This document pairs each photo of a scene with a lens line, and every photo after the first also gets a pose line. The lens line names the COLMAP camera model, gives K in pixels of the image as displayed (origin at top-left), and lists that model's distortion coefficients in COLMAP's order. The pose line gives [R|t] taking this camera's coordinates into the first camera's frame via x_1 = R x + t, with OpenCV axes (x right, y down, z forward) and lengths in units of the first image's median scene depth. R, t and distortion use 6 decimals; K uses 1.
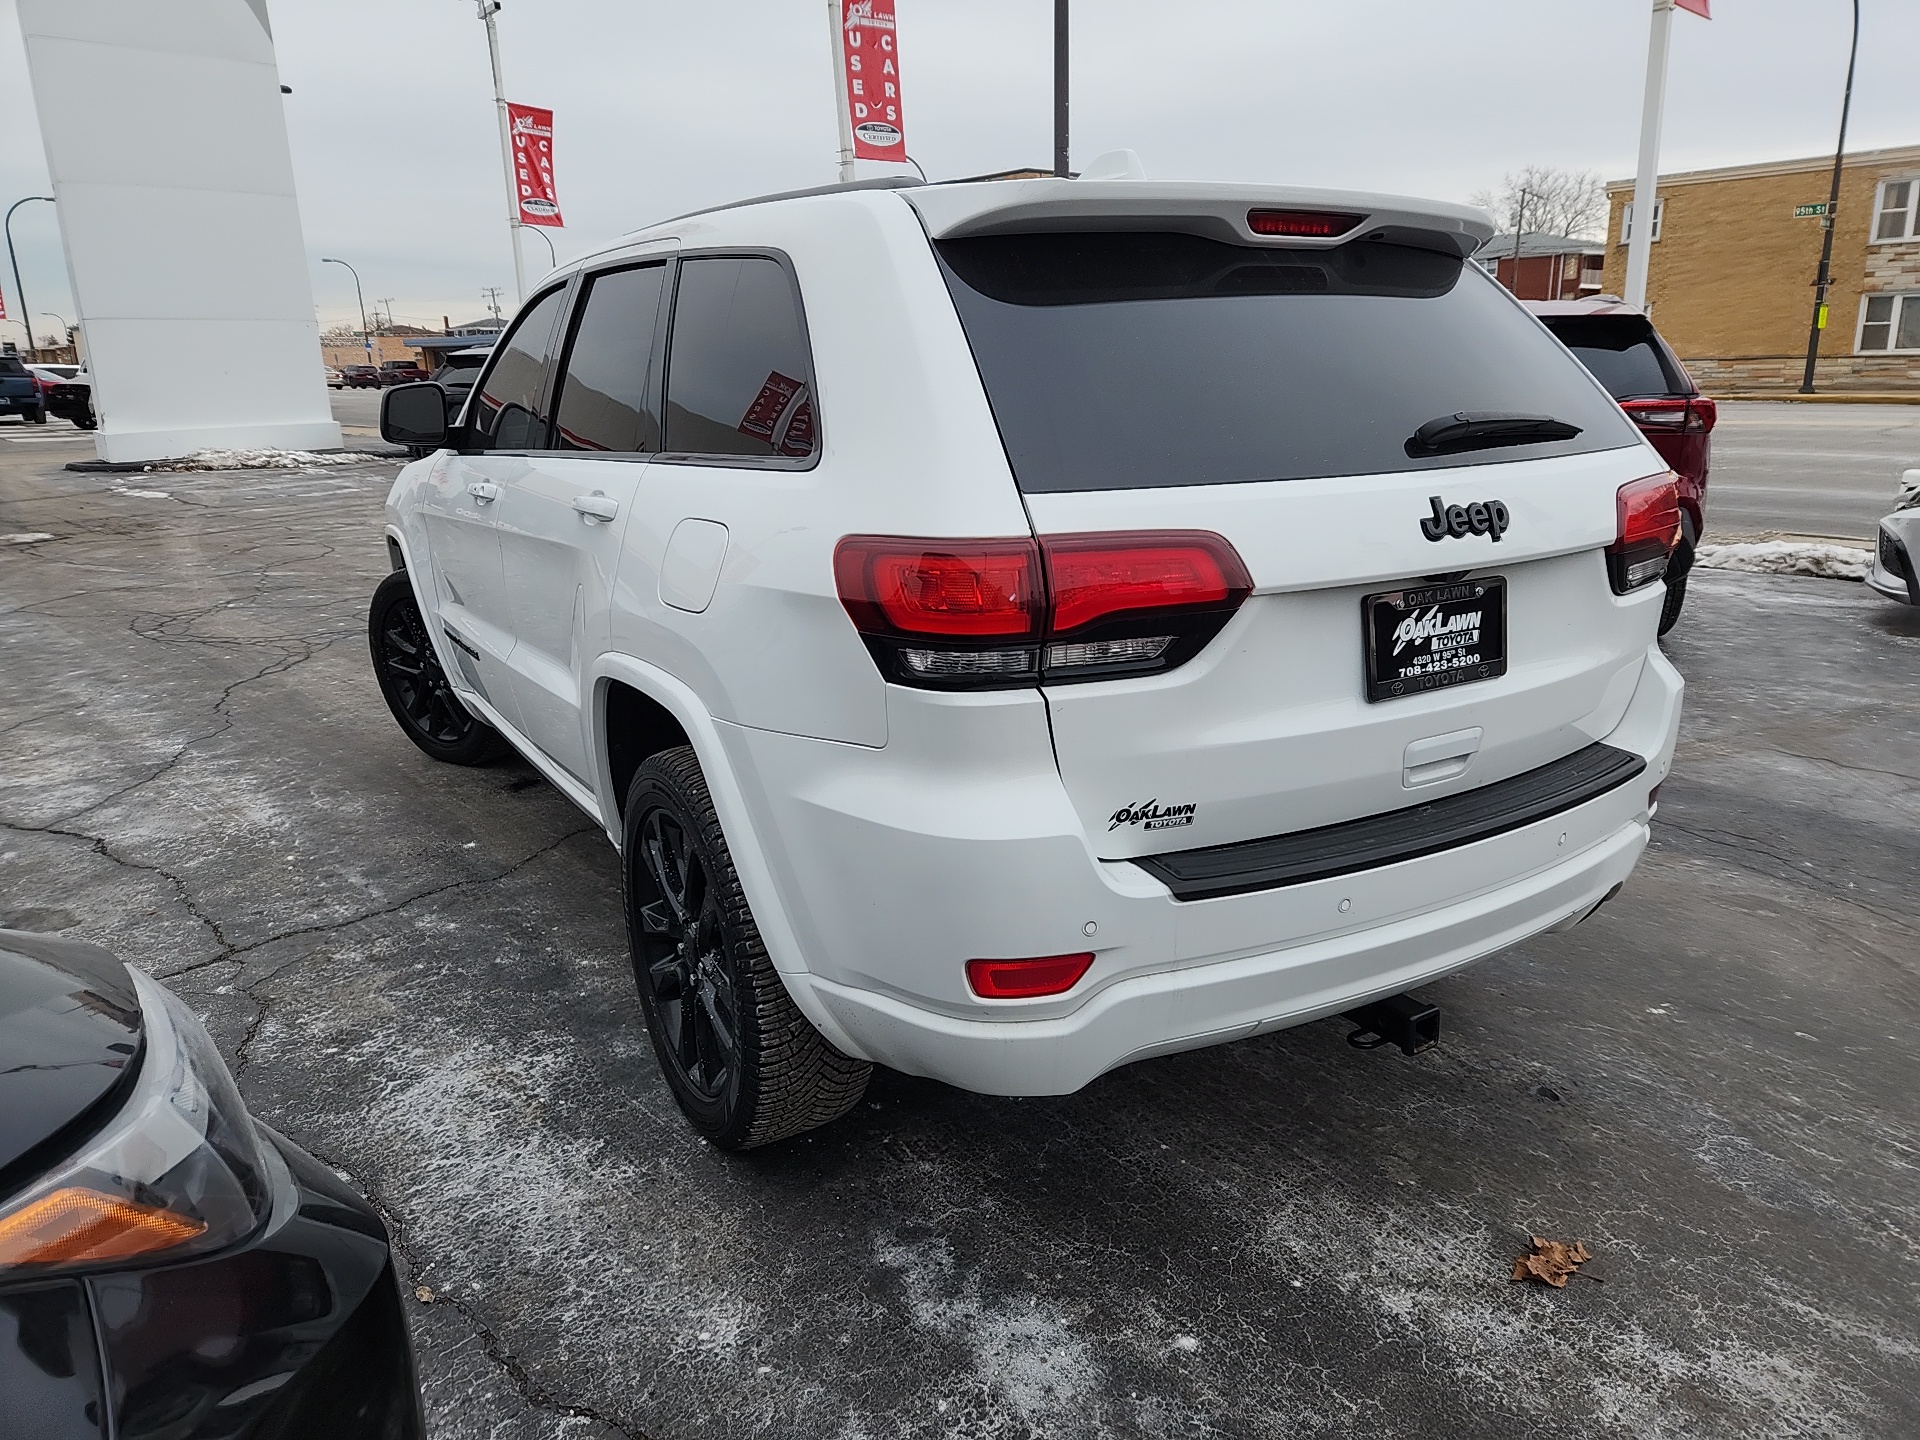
lens RADIAL K [[1370.4, 0, 1007.7], [0, 1370.4, 749.9], [0, 0, 1]] dist [0.056810, -0.051211]
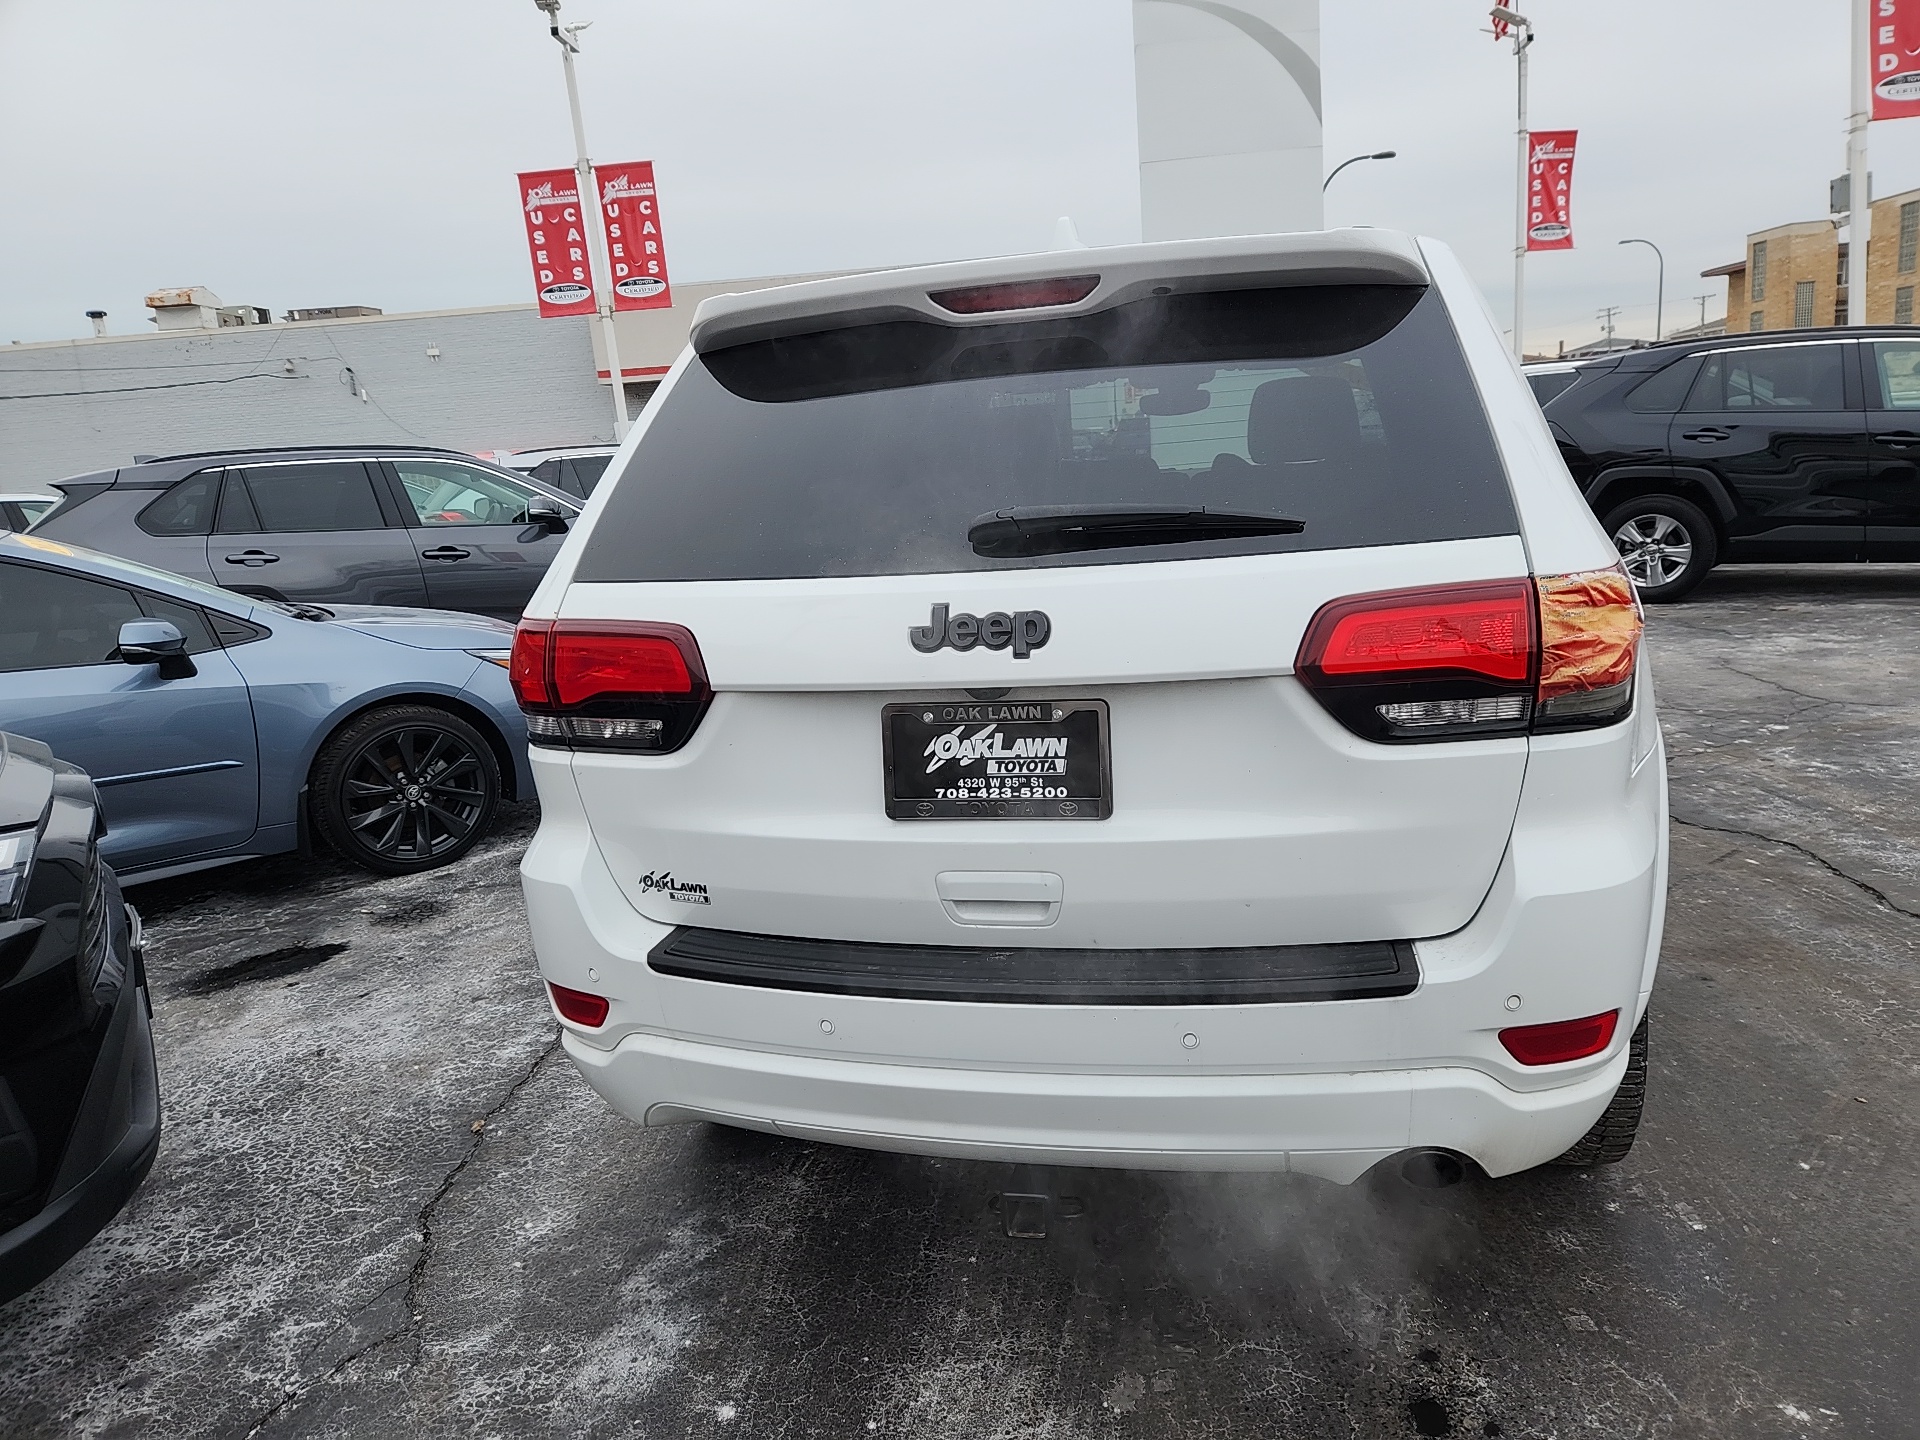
lens RADIAL K [[1370.4, 0, 955.3], [0, 1370.4, 725.4], [0, 0, 1]] dist [0.056810, -0.051211]
pose [[0.665308, 0.113812, -0.737843, 0.928926], [-0.135928, 0.990259, 0.030182, -0.125793], [0.734091, 0.080213, 0.674297, 0.388567]]
